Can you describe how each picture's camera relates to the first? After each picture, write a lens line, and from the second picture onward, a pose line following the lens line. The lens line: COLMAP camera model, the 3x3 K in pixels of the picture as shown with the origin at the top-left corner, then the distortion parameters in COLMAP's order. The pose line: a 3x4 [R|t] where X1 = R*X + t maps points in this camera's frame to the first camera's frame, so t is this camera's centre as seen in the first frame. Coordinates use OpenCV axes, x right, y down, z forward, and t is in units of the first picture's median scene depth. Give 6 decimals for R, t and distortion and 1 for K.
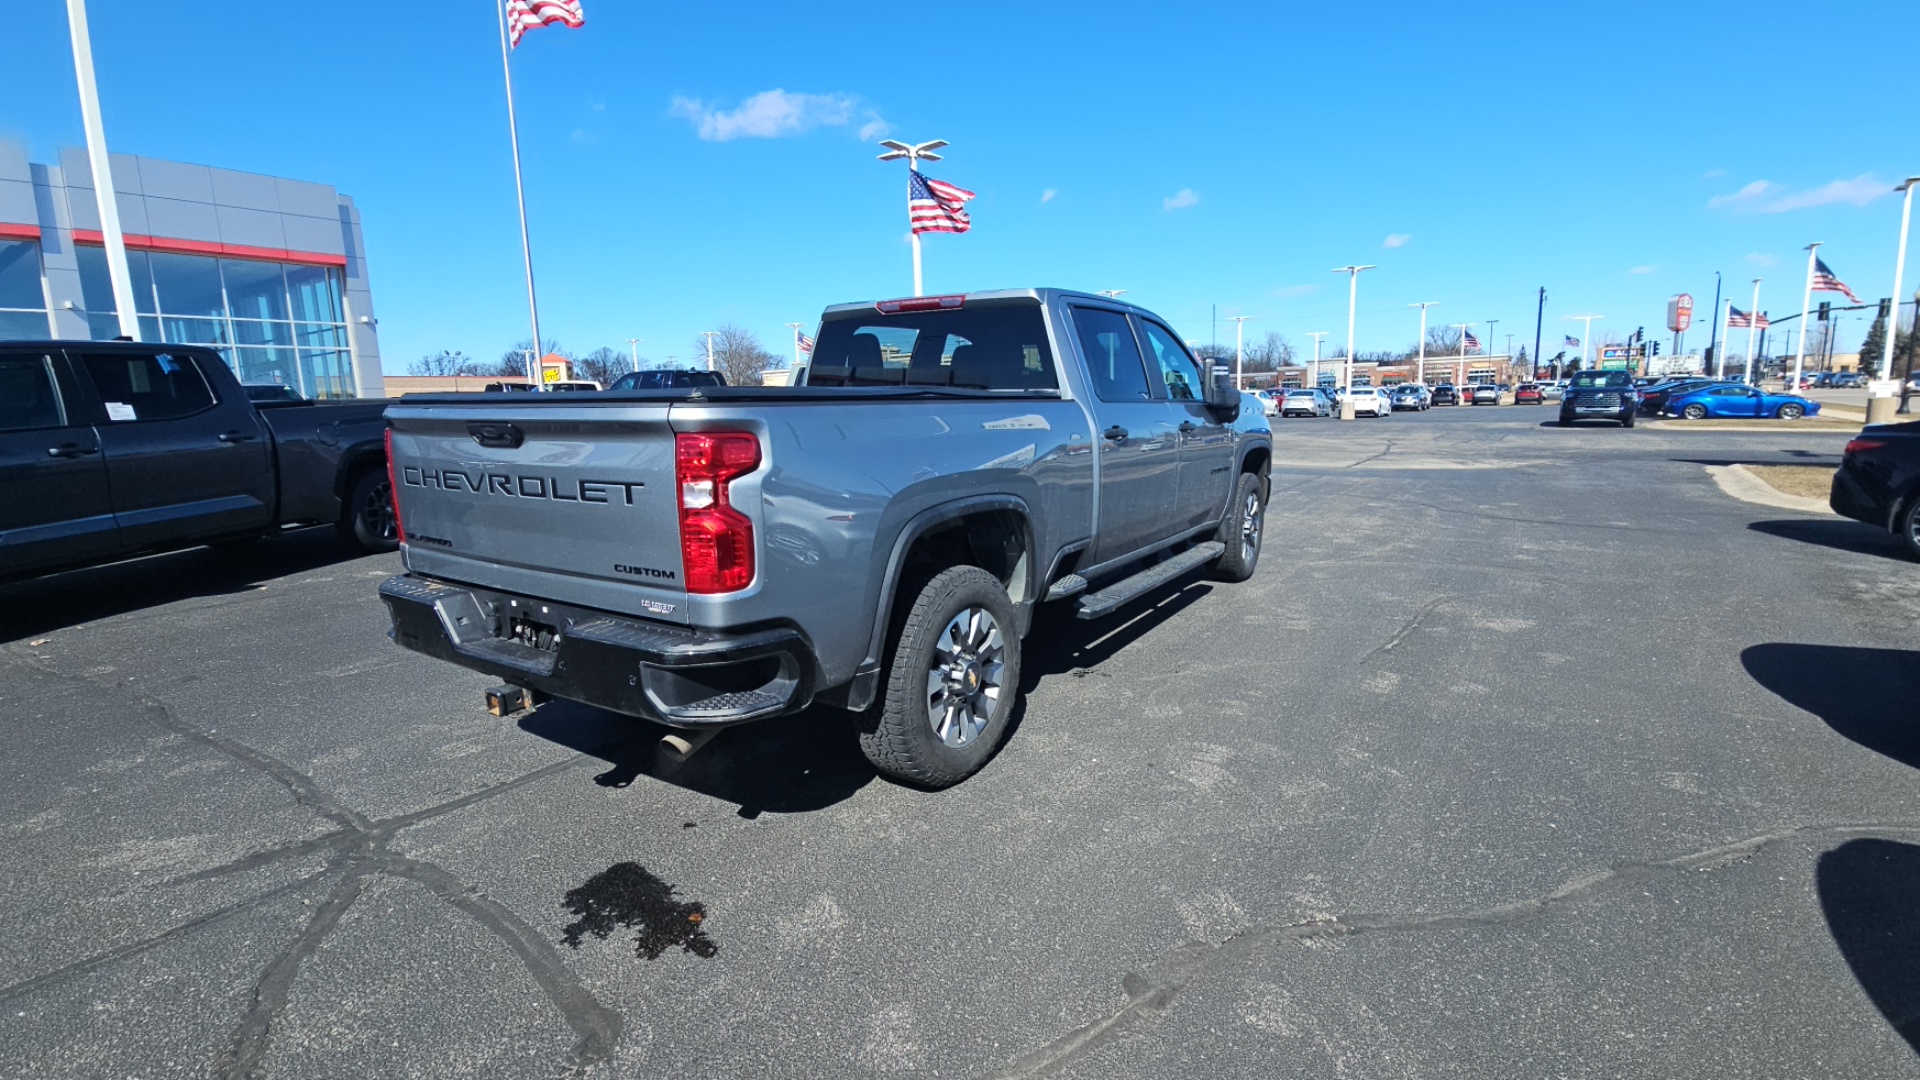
lens RADIAL K [[854.8, 0, 978.7], [0, 854.8, 538.9], [0, 0, 1]] dist [0.006373, -0.005506]
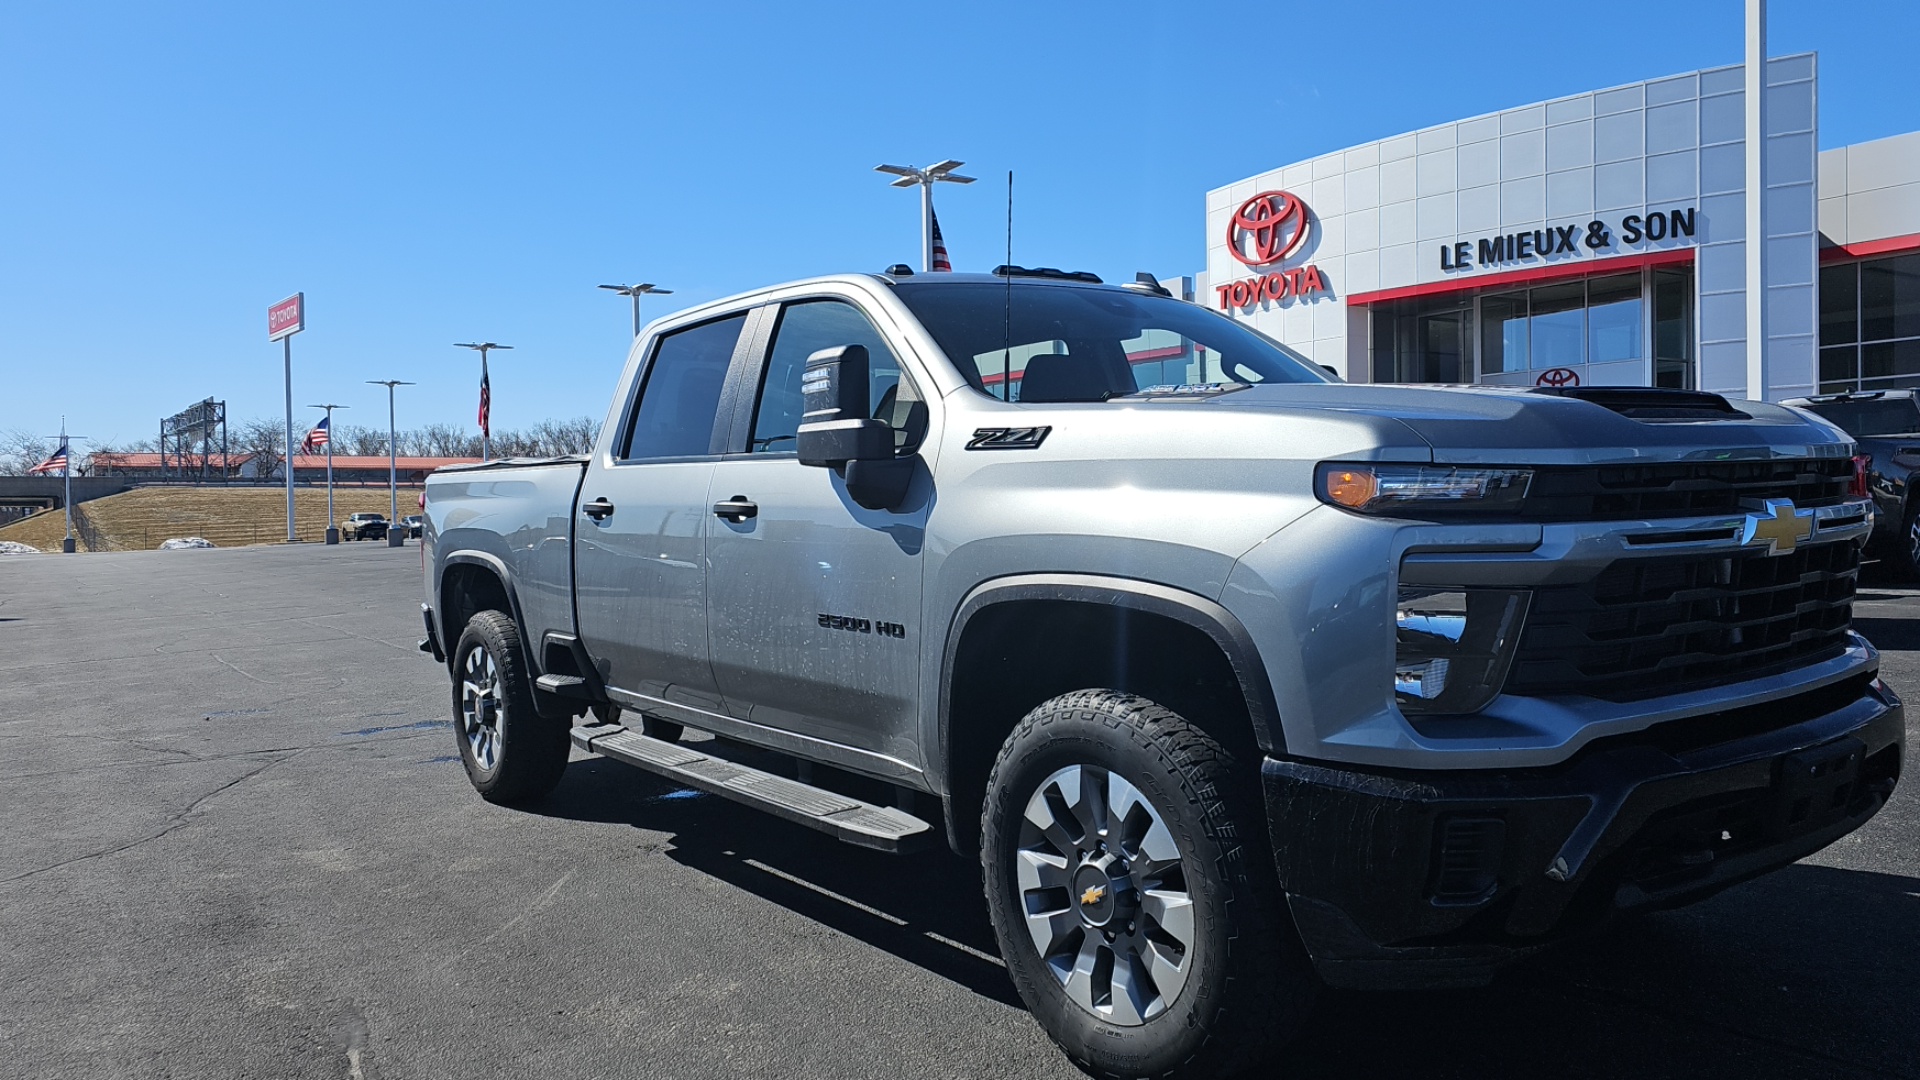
lens RADIAL K [[1389.0, 0, 972.4], [0, 1389.0, 510.4], [0, 0, 1]] dist [0.082421, -0.063385]
pose [[-0.352818, 0.035202, -0.935030, 1.109177], [-0.122761, 0.988913, 0.083553, -0.247875], [0.927604, 0.144264, -0.344585, 1.629323]]
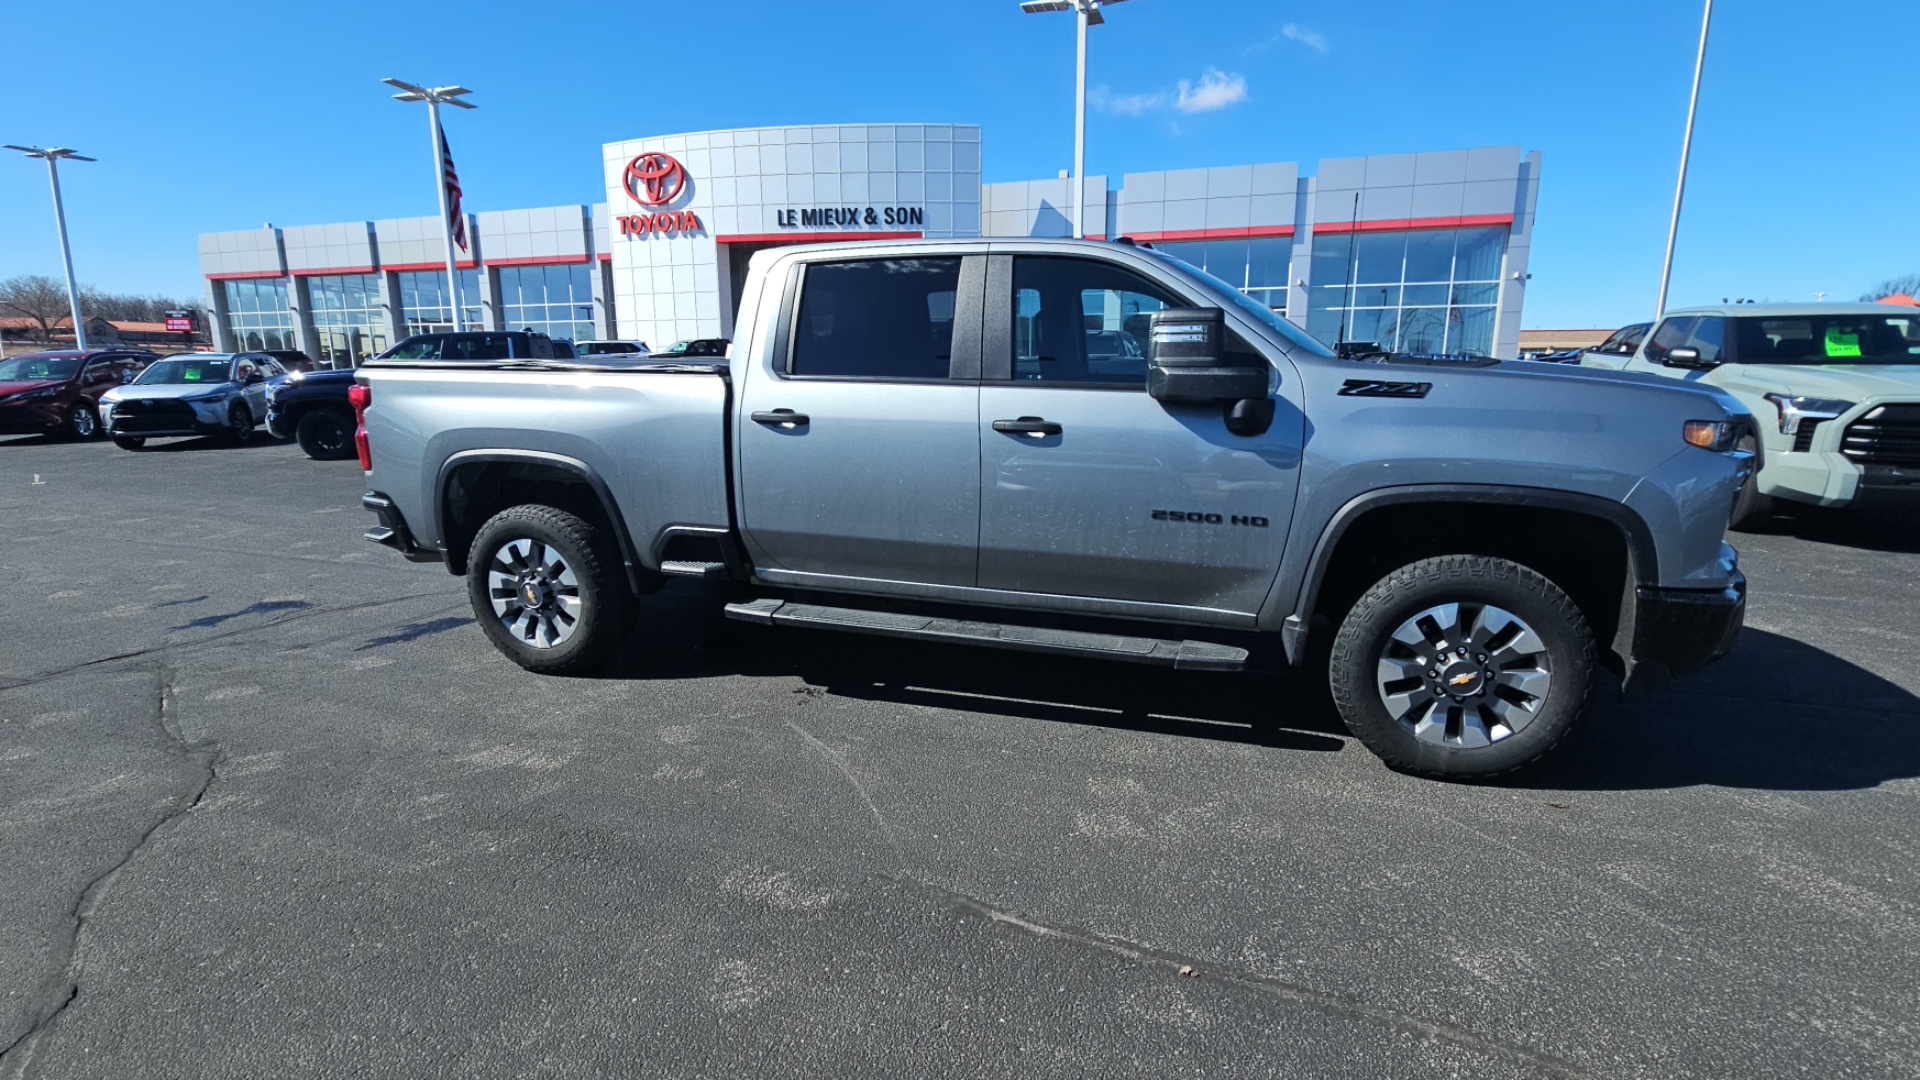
lens RADIAL K [[854.8, 0, 980.7], [0, 854.8, 545.4], [0, 0, 1]] dist [0.006373, -0.005506]
pose [[0.270406, 0.221414, -0.936940, 0.972075], [-0.165427, 0.969406, 0.181343, -0.177894], [0.948427, 0.105959, 0.298761, 0.911603]]
